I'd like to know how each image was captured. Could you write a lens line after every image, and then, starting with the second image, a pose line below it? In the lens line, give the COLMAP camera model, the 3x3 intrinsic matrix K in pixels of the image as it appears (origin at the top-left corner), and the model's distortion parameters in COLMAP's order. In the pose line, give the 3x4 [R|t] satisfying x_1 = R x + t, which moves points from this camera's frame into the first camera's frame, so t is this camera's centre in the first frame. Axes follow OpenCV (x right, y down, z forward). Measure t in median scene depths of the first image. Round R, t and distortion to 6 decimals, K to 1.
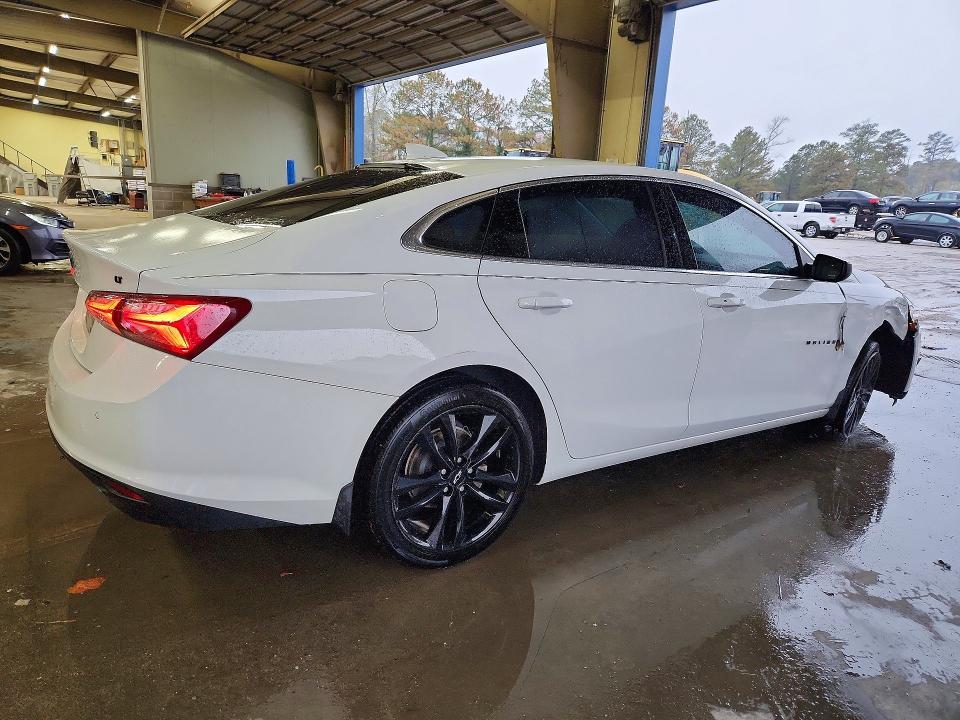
lens RADIAL K [[655.9, 0, 472.6], [0, 655.9, 361.2], [0, 0, 1]] dist [0.010314, 0.002641]
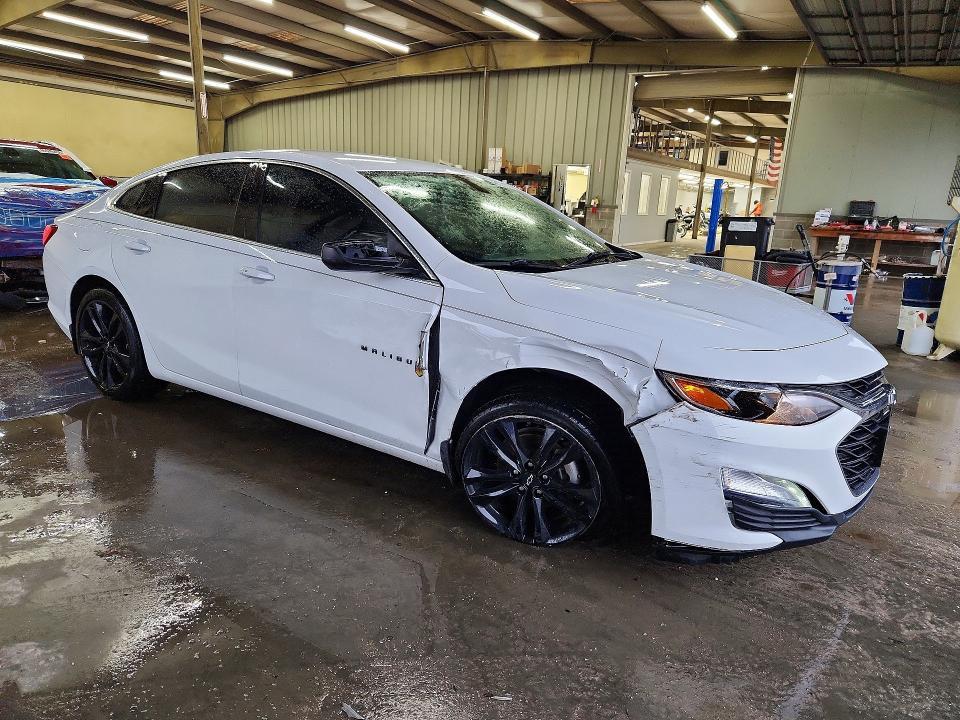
lens RADIAL K [[655.9, 0, 472.6], [0, 655.9, 361.2], [0, 0, 1]] dist [0.010314, 0.002641]
pose [[0.386216, 0.192173, -0.902168, 0.308605], [-0.247353, 0.963812, 0.099413, -0.030086], [0.888625, 0.184759, 0.419774, 0.185812]]
